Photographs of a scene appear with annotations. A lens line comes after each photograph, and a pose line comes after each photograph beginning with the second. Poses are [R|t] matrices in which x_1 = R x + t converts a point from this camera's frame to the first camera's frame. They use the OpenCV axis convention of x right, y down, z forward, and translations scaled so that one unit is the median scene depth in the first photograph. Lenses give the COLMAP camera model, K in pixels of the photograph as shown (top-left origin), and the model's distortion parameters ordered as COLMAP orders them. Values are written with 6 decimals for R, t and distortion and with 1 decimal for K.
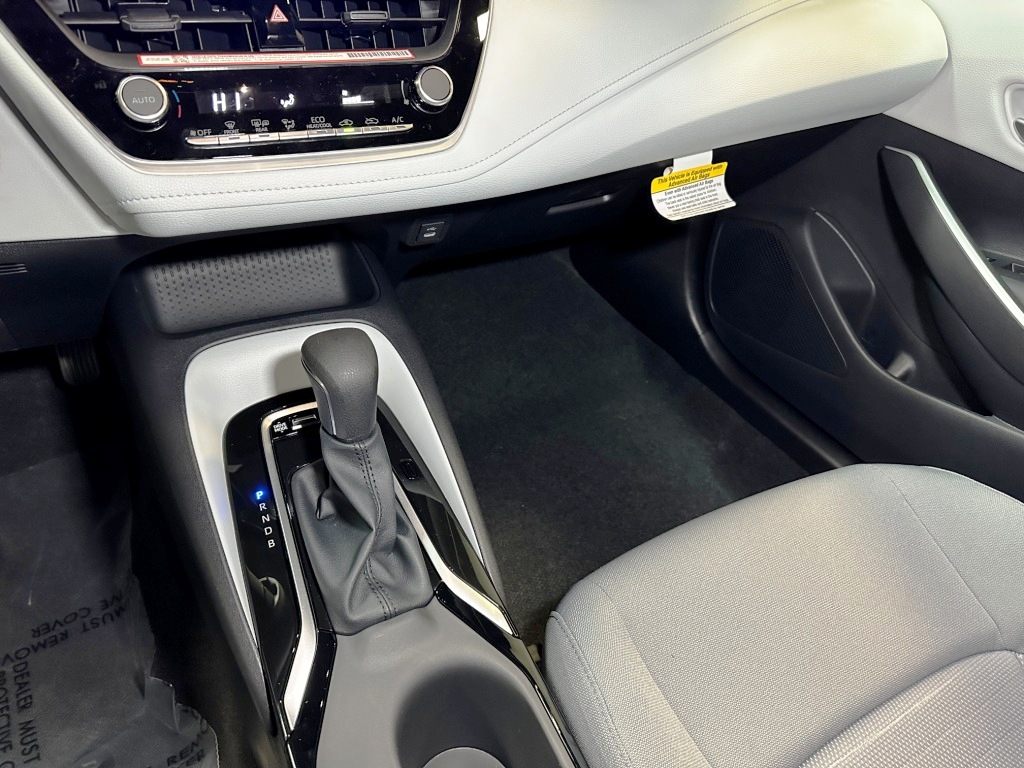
lens RADIAL K [[714.6, 0, 523.6], [0, 714.6, 385.6], [0, 0, 1]] dist [0.008225, -0.019979]
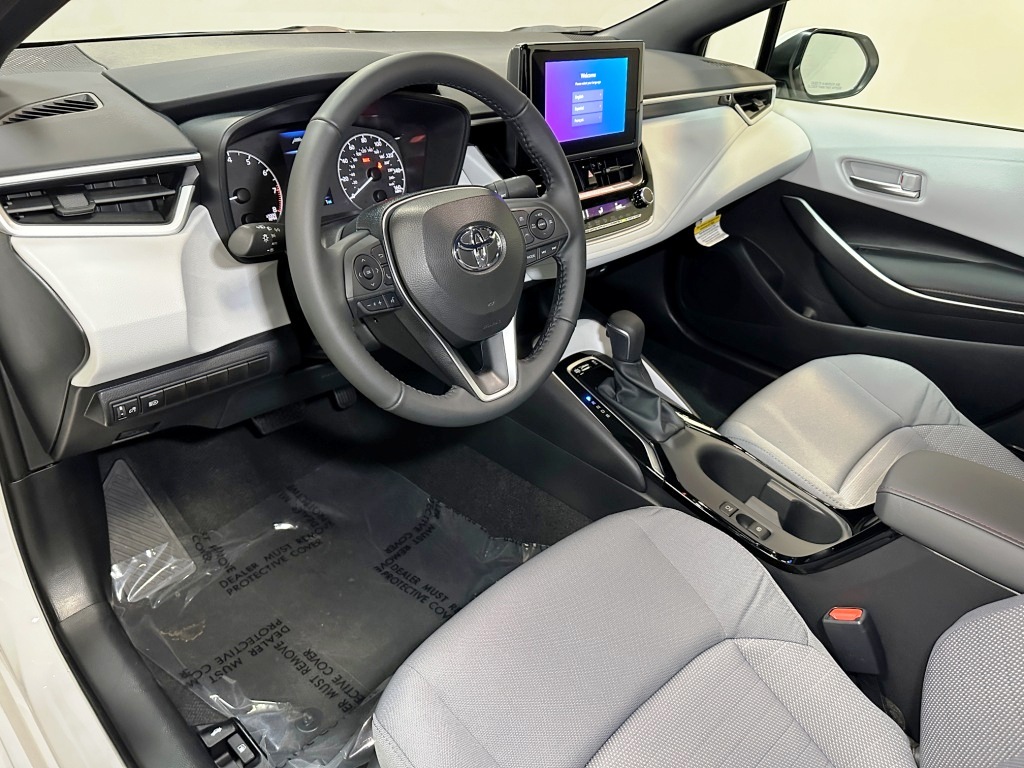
lens RADIAL K [[714.6, 0, 496.6], [0, 714.6, 396.0], [0, 0, 1]] dist [0.008225, -0.019979]
pose [[0.960621, -0.174357, 0.216348, -1.092958], [0.190951, 0.979875, -0.058164, 0.219021], [-0.201852, 0.097186, 0.974582, -0.956386]]
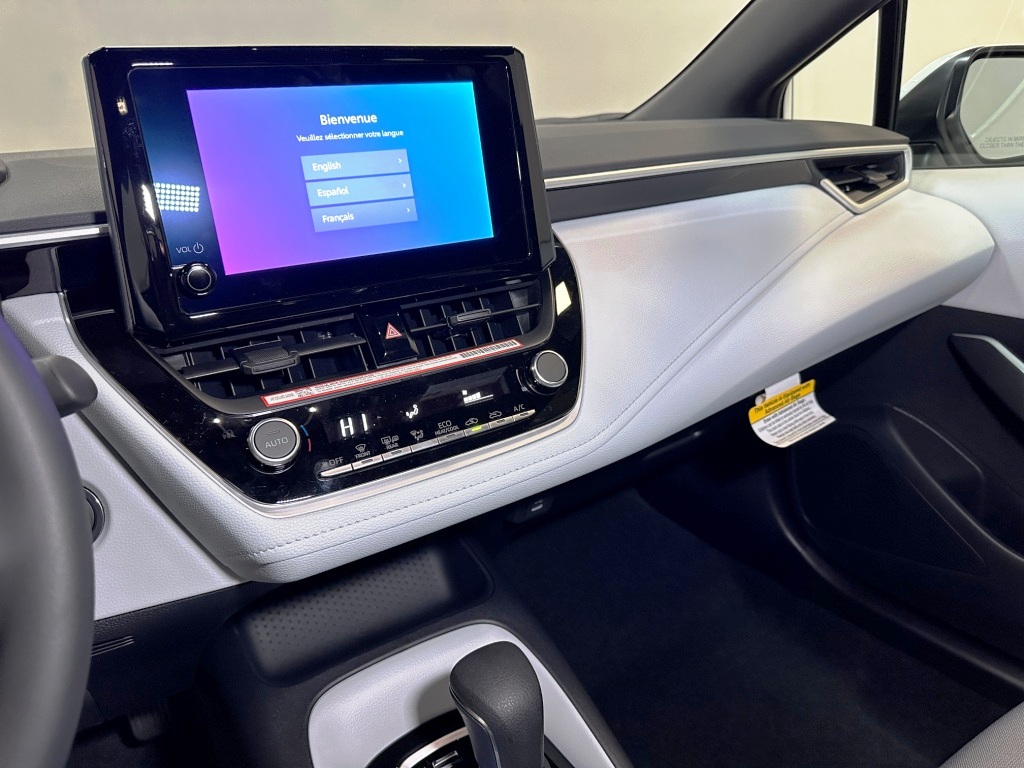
lens RADIAL K [[714.6, 0, 526.4], [0, 714.6, 381.9], [0, 0, 1]] dist [0.008225, -0.019979]
pose [[0.983760, -0.179069, 0.012243, -0.160406], [0.173543, 0.931563, -0.319490, -0.090071], [0.045806, 0.316426, 0.947511, 0.076450]]
